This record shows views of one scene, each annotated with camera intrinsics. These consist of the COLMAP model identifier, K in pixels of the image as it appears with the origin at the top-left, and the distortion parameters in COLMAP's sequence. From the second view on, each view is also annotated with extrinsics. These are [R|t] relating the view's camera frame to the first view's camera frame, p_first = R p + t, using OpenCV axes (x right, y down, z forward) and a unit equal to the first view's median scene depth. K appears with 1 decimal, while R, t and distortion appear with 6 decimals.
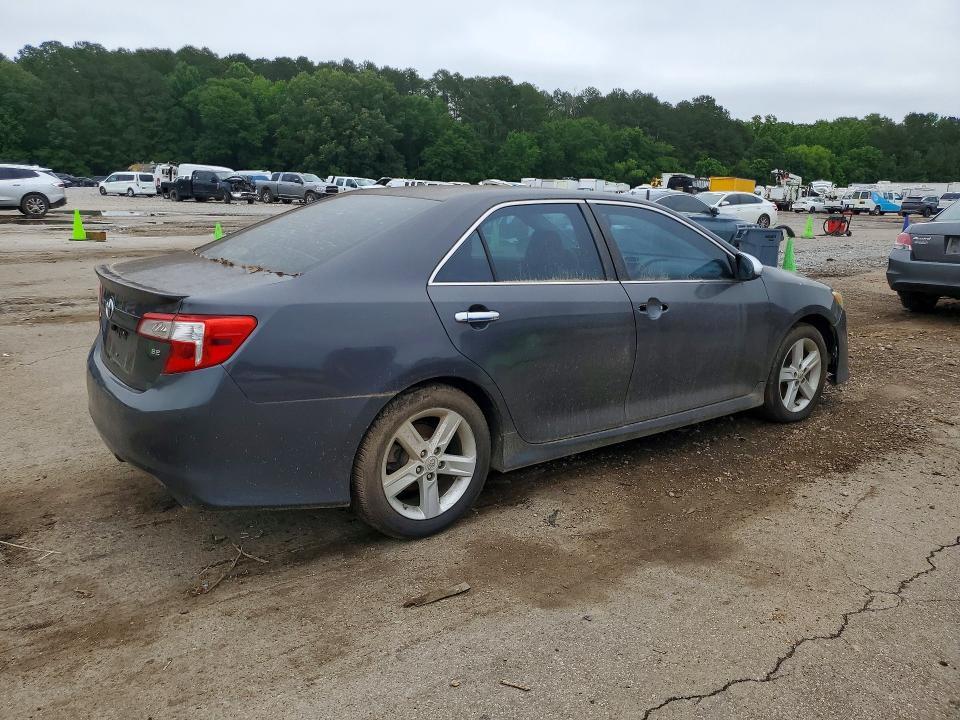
lens RADIAL K [[748.0, 0, 465.8], [0, 748.0, 374.0], [0, 0, 1]] dist [0.004716, 0.027791]
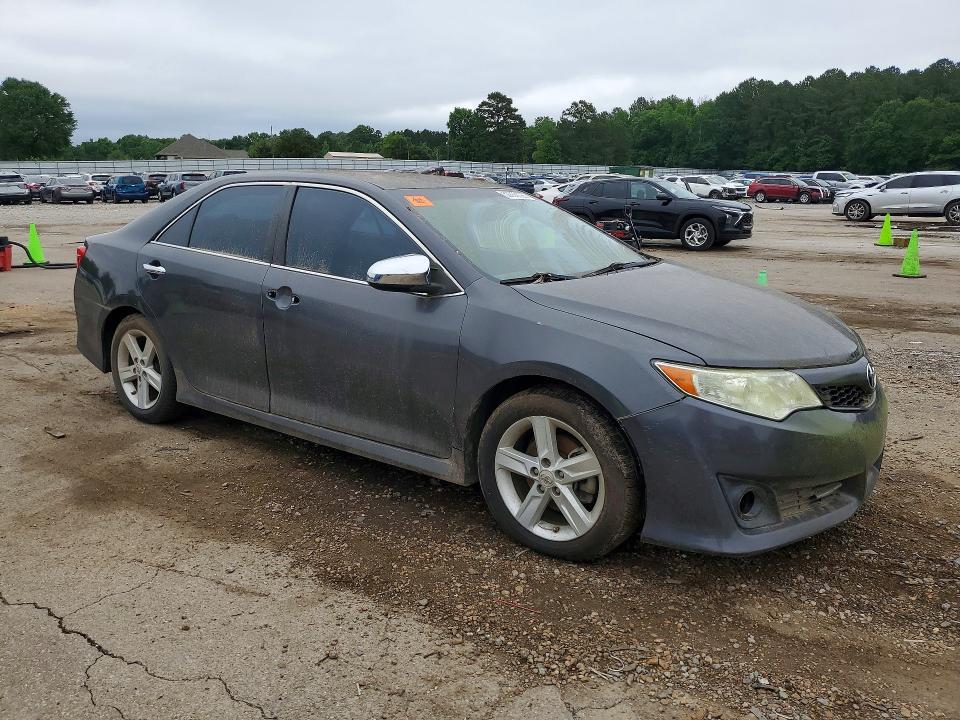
lens RADIAL K [[748.0, 0, 484.3], [0, 748.0, 368.2], [0, 0, 1]] dist [0.004716, 0.027791]
pose [[0.305174, 0.214597, -0.927802, 1.227148], [-0.234015, 0.961303, 0.145373, -0.199853], [0.923096, 0.172755, 0.343583, 0.936360]]
